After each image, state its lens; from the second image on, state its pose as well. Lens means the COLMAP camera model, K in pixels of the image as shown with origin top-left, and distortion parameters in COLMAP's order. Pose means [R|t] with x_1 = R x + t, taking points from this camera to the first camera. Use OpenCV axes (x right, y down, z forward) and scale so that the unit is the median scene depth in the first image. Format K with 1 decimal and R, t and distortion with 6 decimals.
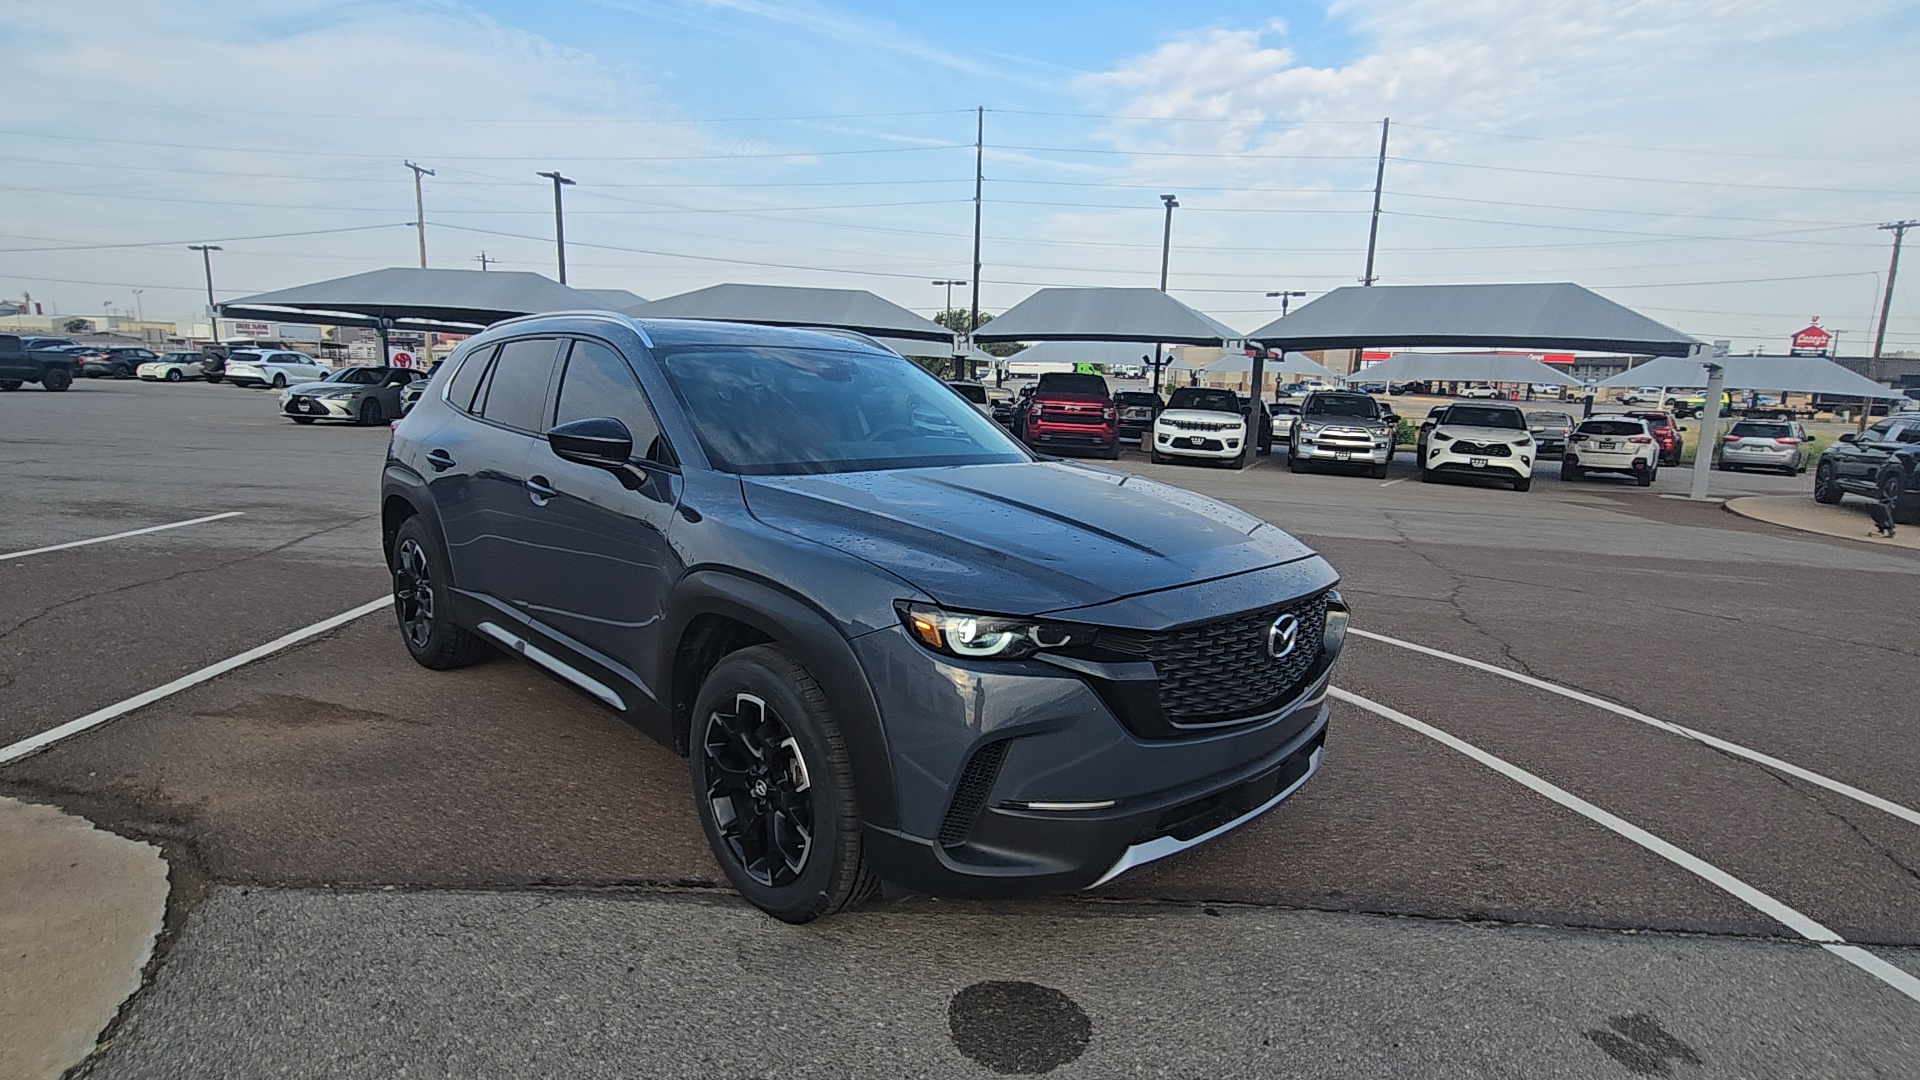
lens RADIAL K [[973.3, 0, 955.0], [0, 973.3, 539.7], [0, 0, 1]] dist [0.000752, 0.001408]
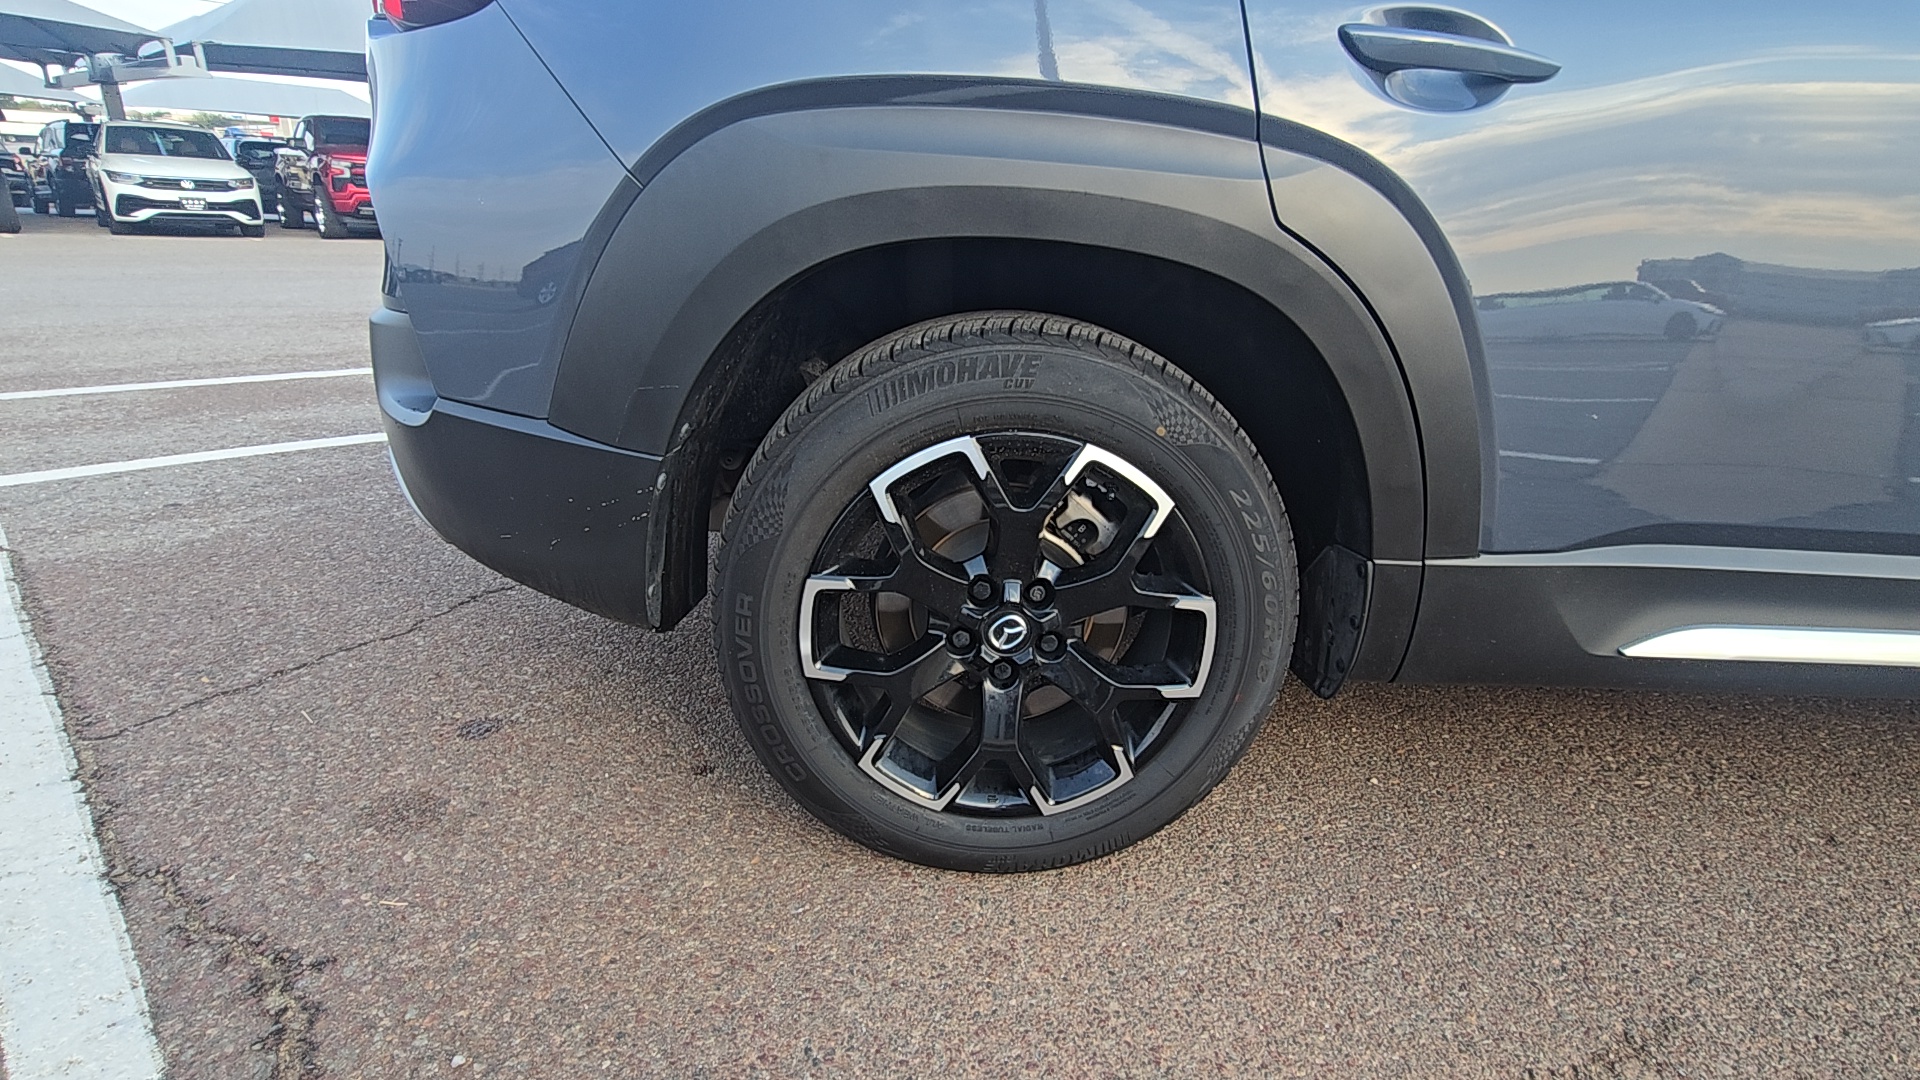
lens RADIAL K [[973.3, 0, 950.2], [0, 973.3, 529.8], [0, 0, 1]] dist [0.000752, 0.001408]
pose [[0.680598, -0.239243, 0.692495, -0.135289], [0.097701, 0.966378, 0.237841, -0.006549], [-0.726114, -0.094217, 0.681089, 0.154203]]
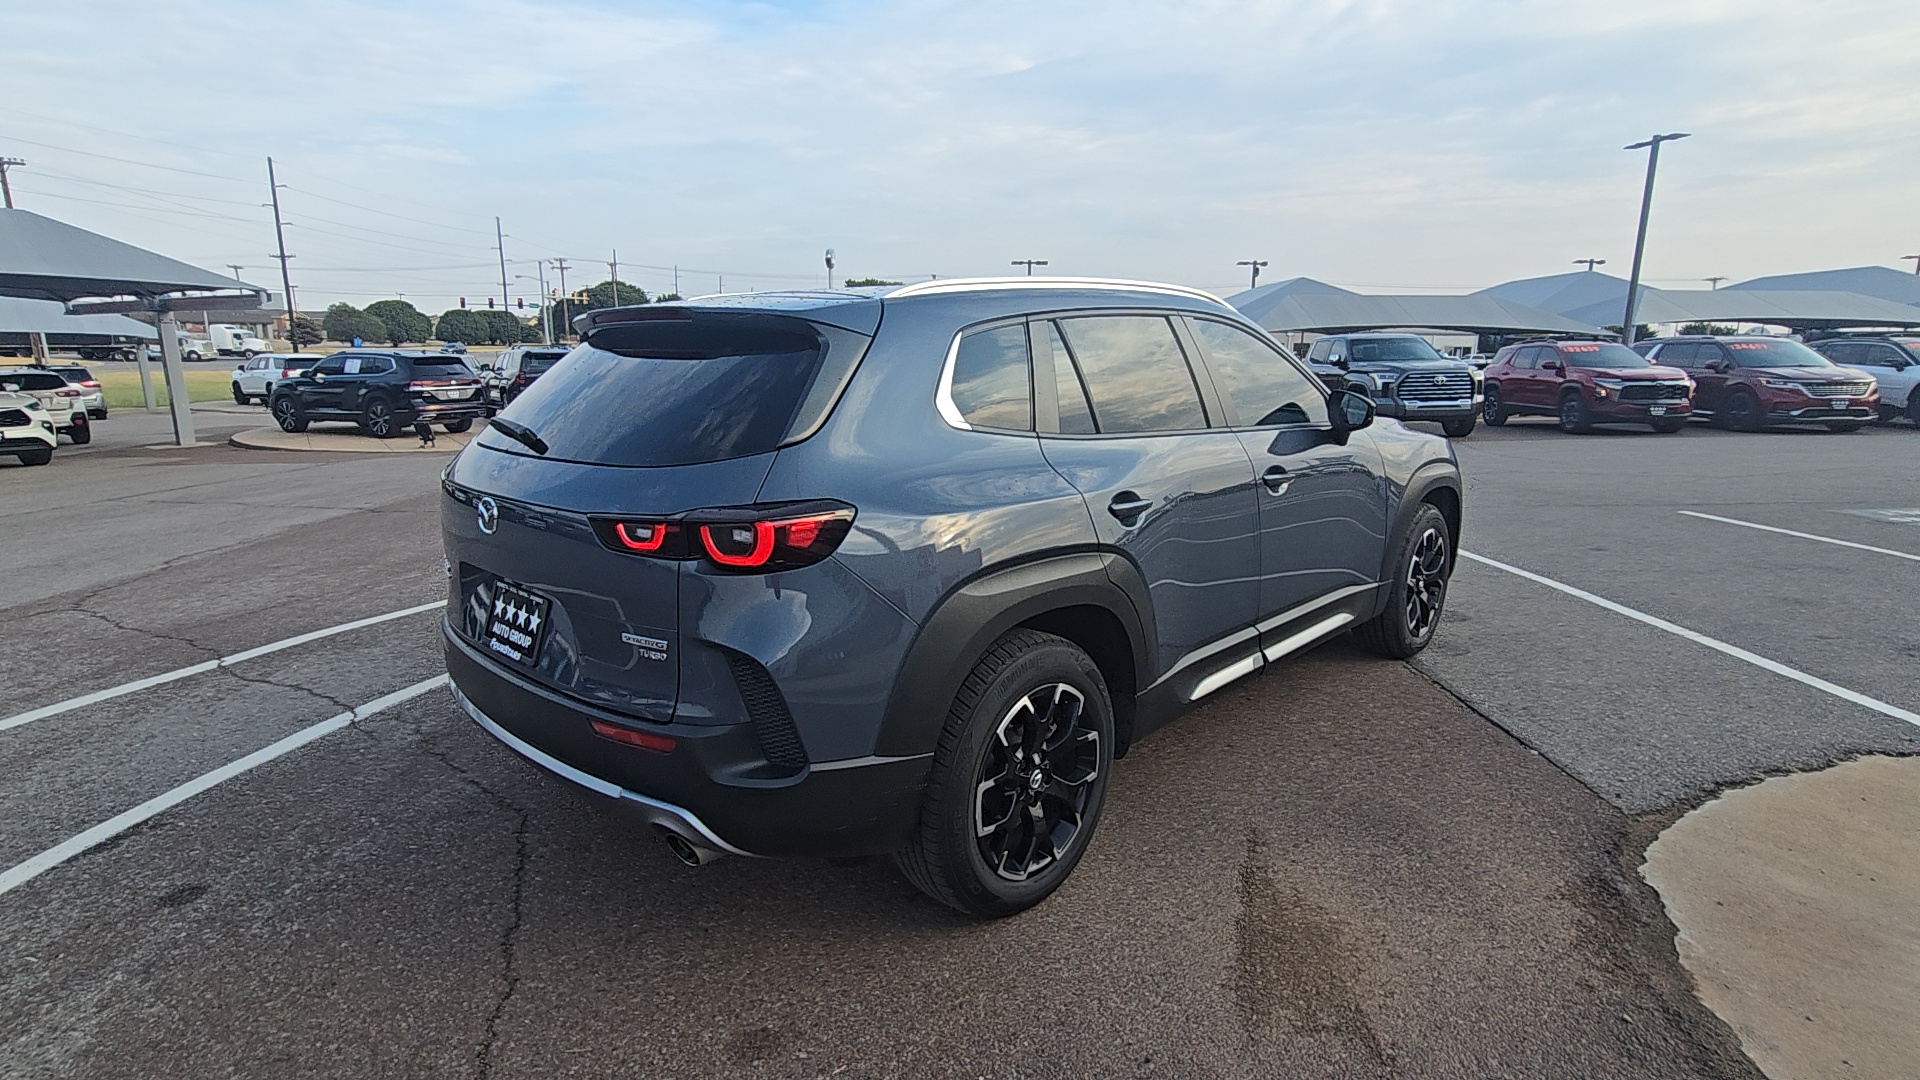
lens RADIAL K [[973.3, 0, 954.5], [0, 973.3, 540.2], [0, 0, 1]] dist [0.000752, 0.001408]
pose [[-0.035255, -0.232045, 0.972066, -0.193187], [0.169730, 0.957150, 0.234640, -0.038688], [-0.984860, 0.173261, 0.005640, 0.187801]]
